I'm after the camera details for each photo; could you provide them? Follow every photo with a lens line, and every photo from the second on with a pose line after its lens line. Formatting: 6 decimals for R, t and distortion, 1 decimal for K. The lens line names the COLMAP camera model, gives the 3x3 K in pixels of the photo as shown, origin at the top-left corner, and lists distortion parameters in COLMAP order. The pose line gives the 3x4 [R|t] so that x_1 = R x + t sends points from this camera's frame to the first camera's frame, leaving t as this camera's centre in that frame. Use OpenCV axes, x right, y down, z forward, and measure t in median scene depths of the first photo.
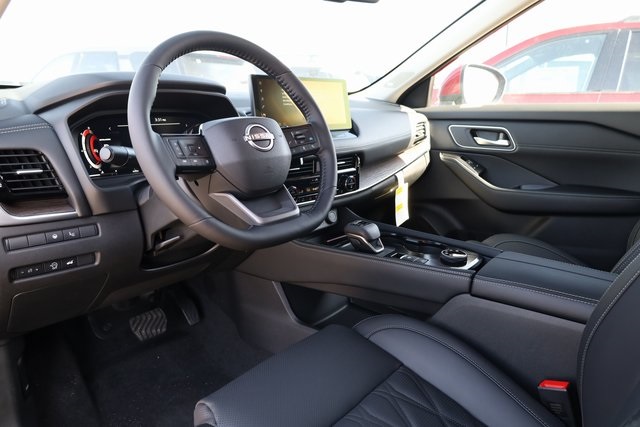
lens RADIAL K [[434.6, 0, 320.0], [0, 434.6, 213.5], [0, 0, 1]] dist [-0.004524, -0.002162]
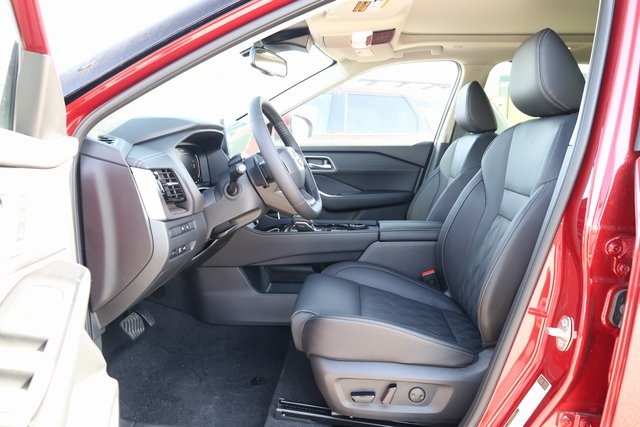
lens RADIAL K [[434.6, 0, 320.0], [0, 434.6, 213.5], [0, 0, 1]] dist [-0.004524, -0.002162]
pose [[0.808661, -0.089621, 0.581408, -0.558147], [0.137634, 0.989720, -0.038870, 0.063012], [-0.571947, 0.111454, 0.812683, -0.229247]]
